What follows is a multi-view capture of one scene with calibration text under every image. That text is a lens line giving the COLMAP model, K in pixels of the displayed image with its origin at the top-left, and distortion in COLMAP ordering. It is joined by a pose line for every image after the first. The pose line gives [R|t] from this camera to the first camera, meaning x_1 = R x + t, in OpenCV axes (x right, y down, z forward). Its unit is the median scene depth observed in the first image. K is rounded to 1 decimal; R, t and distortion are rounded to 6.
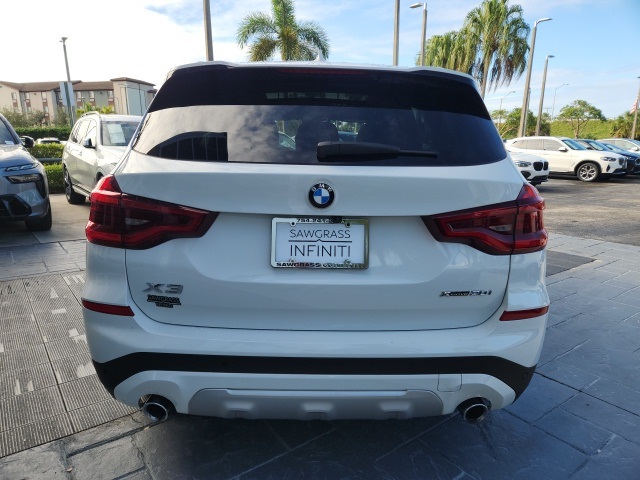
lens RADIAL K [[424.9, 0, 320.0], [0, 424.9, 240.0], [0, 0, 1]] dist [0.025065, -0.002432]
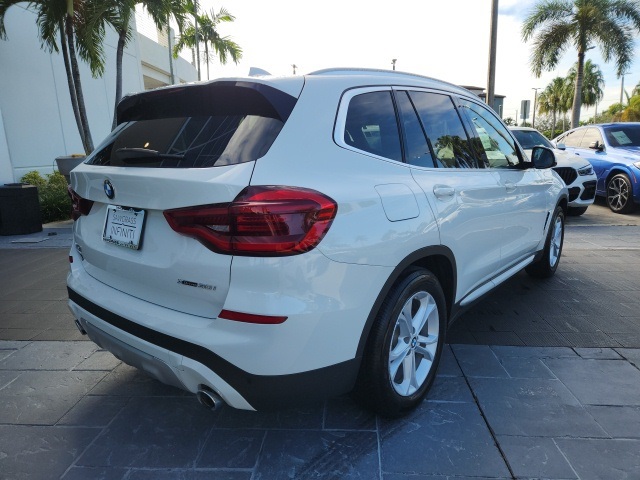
lens RADIAL K [[421.2, 0, 323.8], [0, 421.2, 239.9], [0, 0, 1]] dist [0.073863, -0.059848]
pose [[0.765140, 0.106956, -0.634918, 1.181352], [-0.112206, 0.993167, 0.032086, -0.056067], [0.634011, 0.046692, 0.771913, 0.338176]]
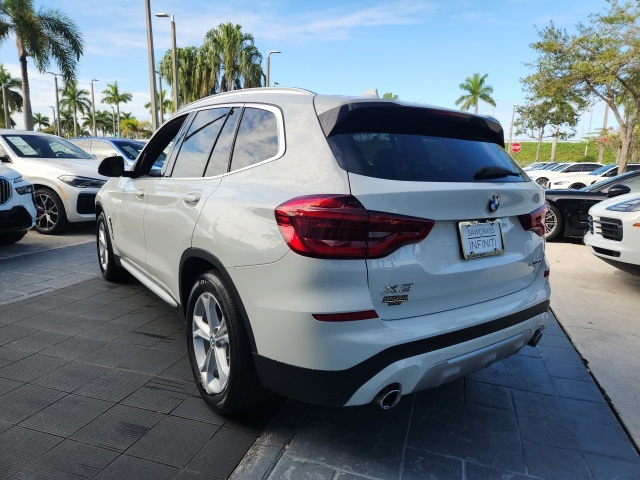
lens RADIAL K [[420.4, 0, 325.7], [0, 420.4, 232.9], [0, 0, 1]] dist [0.078488, -0.065209]
pose [[0.818712, -0.079516, 0.568672, -1.080377], [0.101950, 0.994760, -0.007682, -0.046511], [-0.565081, 0.064266, 0.822528, 0.132167]]
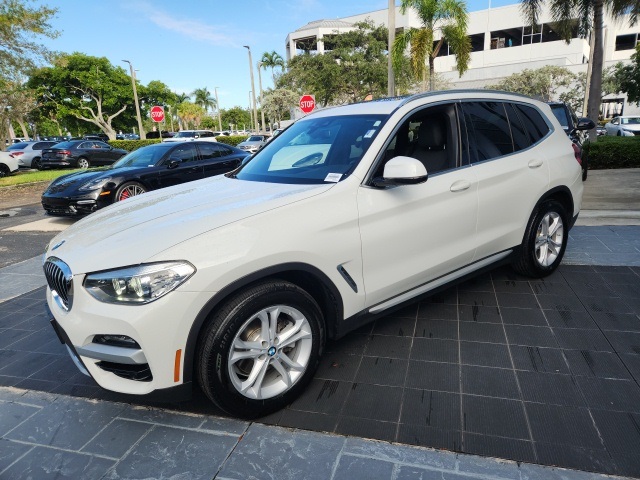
lens RADIAL K [[420.4, 0, 325.7], [0, 420.4, 232.9], [0, 0, 1]] dist [0.078488, -0.065209]
pose [[-0.576042, -0.174406, 0.798598, -1.861732], [0.228260, 0.903789, 0.362026, -0.973134], [-0.784903, 0.390830, -0.480810, 3.721717]]
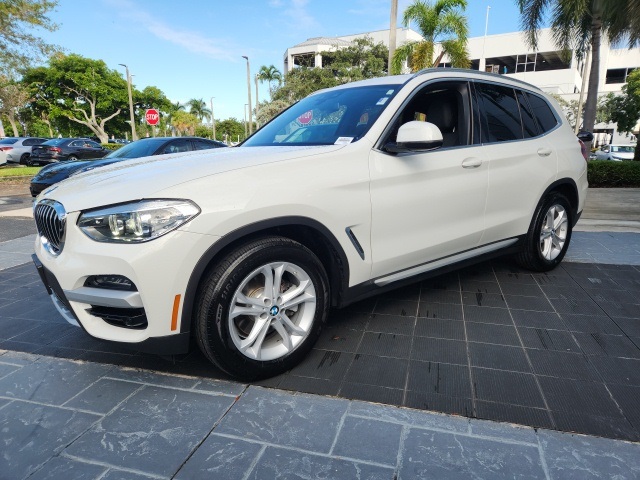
lens RADIAL K [[421.2, 0, 323.8], [0, 421.2, 239.9], [0, 0, 1]] dist [0.073863, -0.059848]
pose [[-0.585502, -0.182681, 0.789820, -1.801640], [0.177694, 0.921665, 0.344903, -0.780910], [-0.790956, 0.342287, -0.507176, 3.814697]]
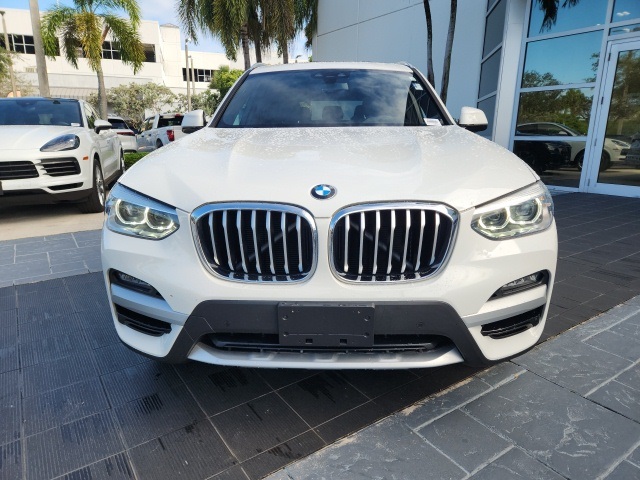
lens RADIAL K [[424.9, 0, 320.0], [0, 424.9, 240.0], [0, 0, 1]] dist [0.025065, -0.002432]
pose [[-0.997121, -0.032877, 0.068327, -0.161981], [0.001221, 0.894034, 0.447998, -0.907106], [-0.075815, 0.446791, -0.891420, 4.584835]]
